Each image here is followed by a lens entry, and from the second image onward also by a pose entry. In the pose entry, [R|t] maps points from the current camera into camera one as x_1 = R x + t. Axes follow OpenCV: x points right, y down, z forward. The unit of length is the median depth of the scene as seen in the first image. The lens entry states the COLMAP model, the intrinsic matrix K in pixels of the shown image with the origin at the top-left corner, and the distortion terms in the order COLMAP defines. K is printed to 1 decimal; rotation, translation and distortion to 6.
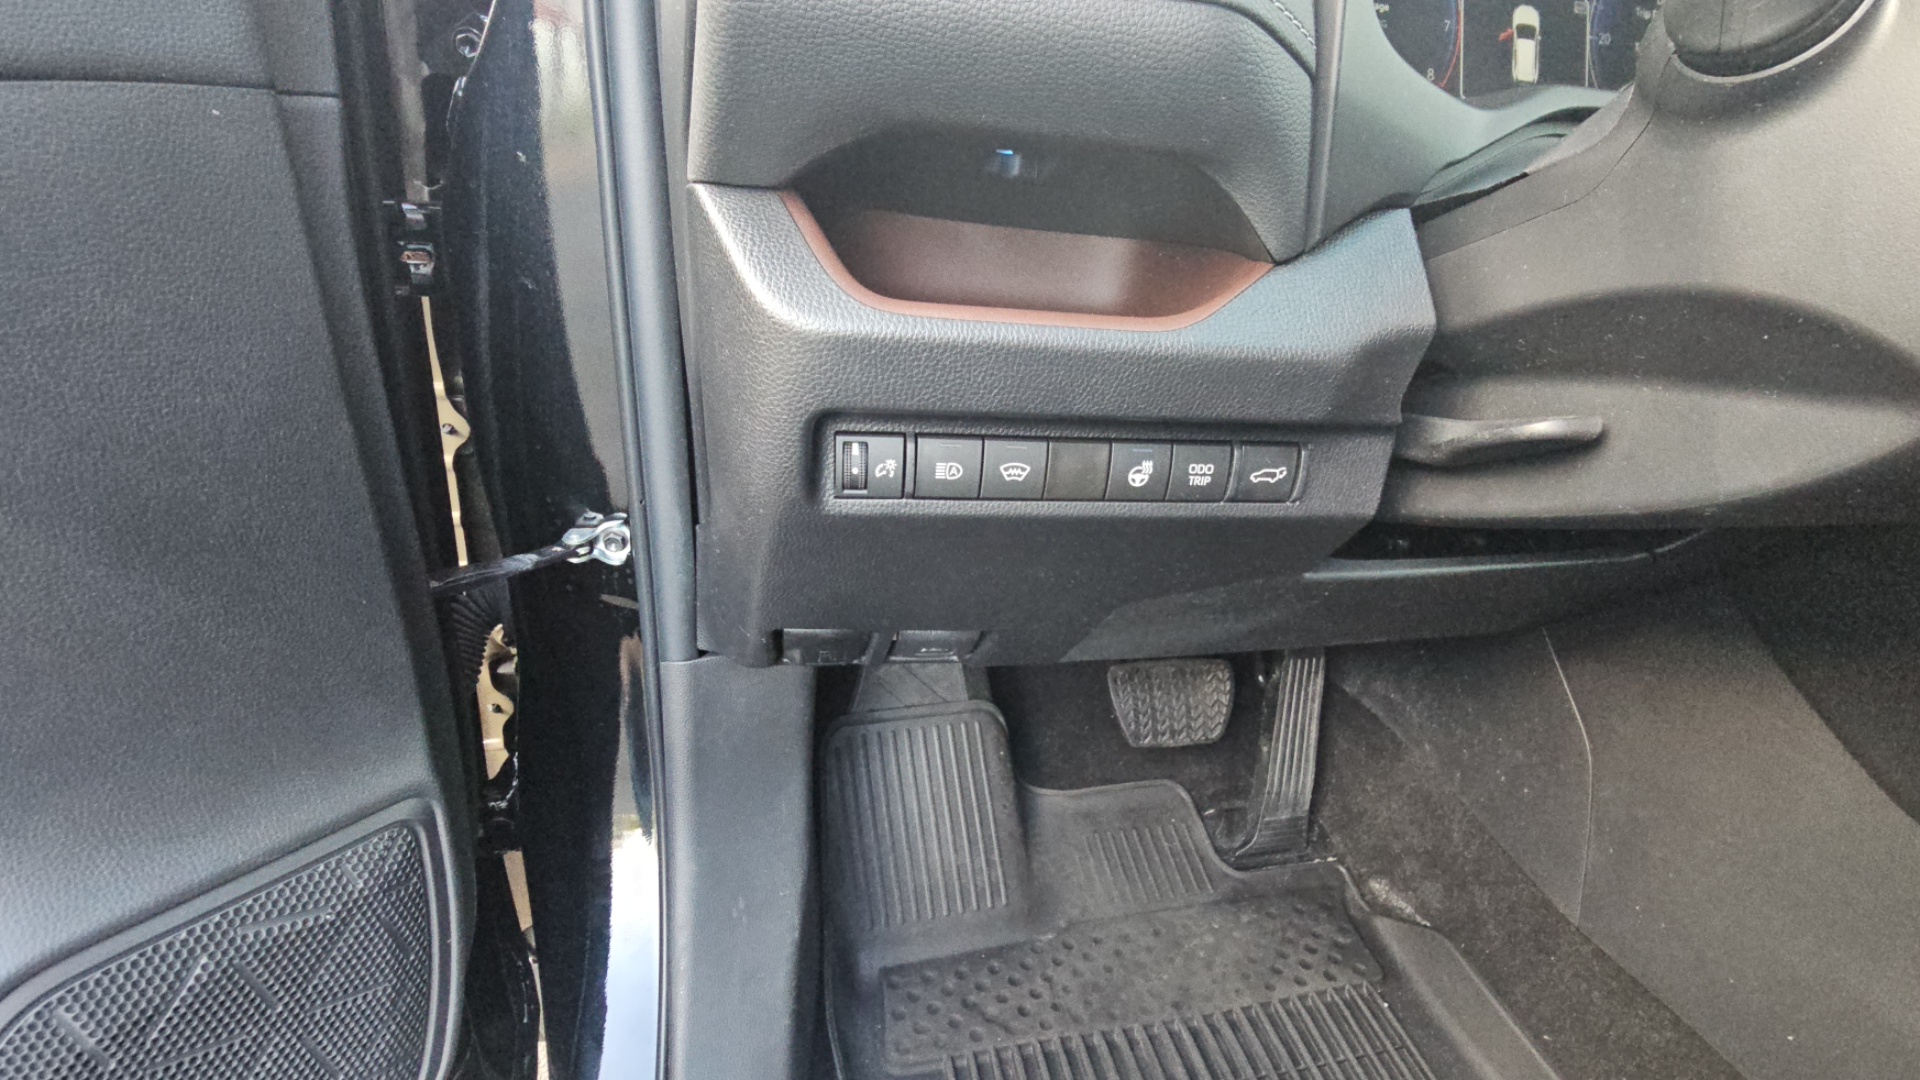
lens RADIAL K [[859.1, 0, 980.7], [0, 859.1, 542.6], [0, 0, 1]] dist [0.004492, -0.003456]
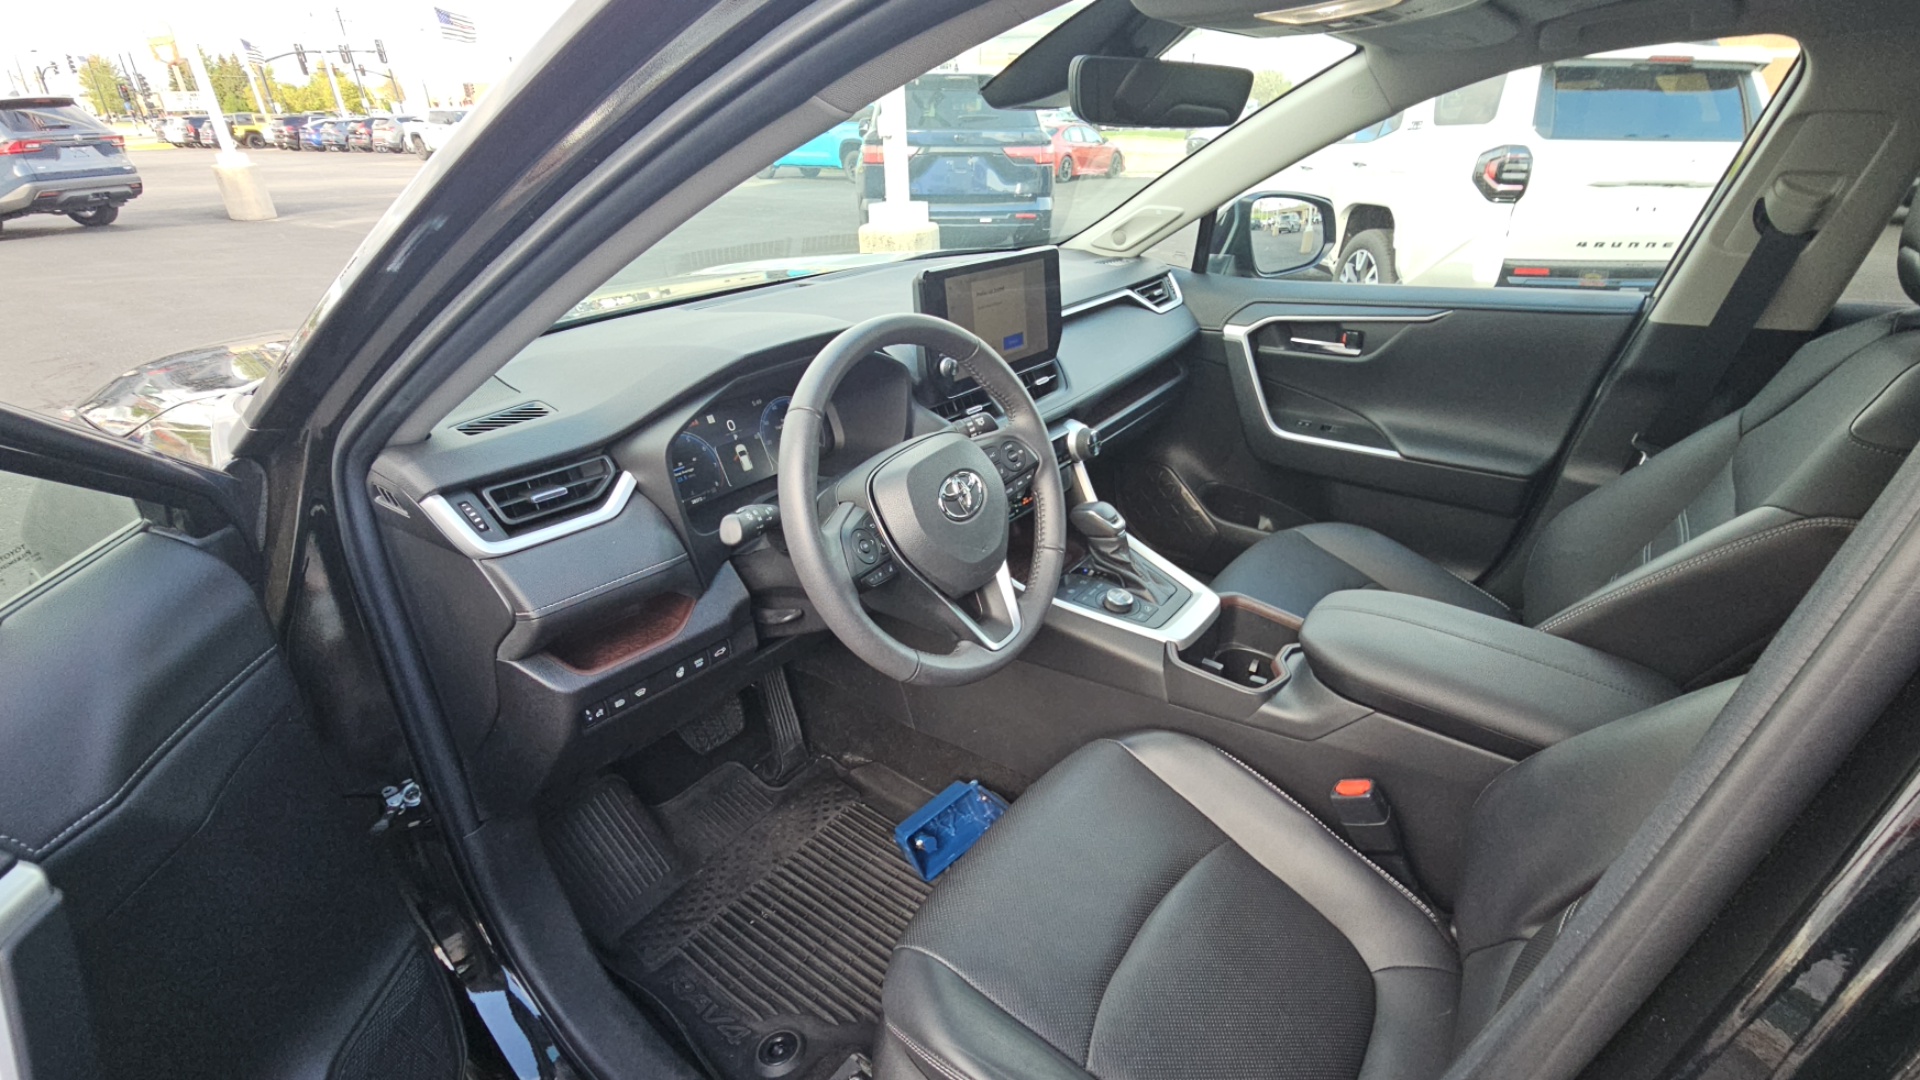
lens RADIAL K [[850.4, 0, 982.9], [0, 850.4, 546.2], [0, 0, 1]] dist [0.032149, -0.020489]
pose [[0.757477, -0.363738, 0.542146, -0.283237], [0.345158, 0.927990, 0.140361, -0.326944], [-0.554161, 0.080806, 0.828478, -1.262463]]
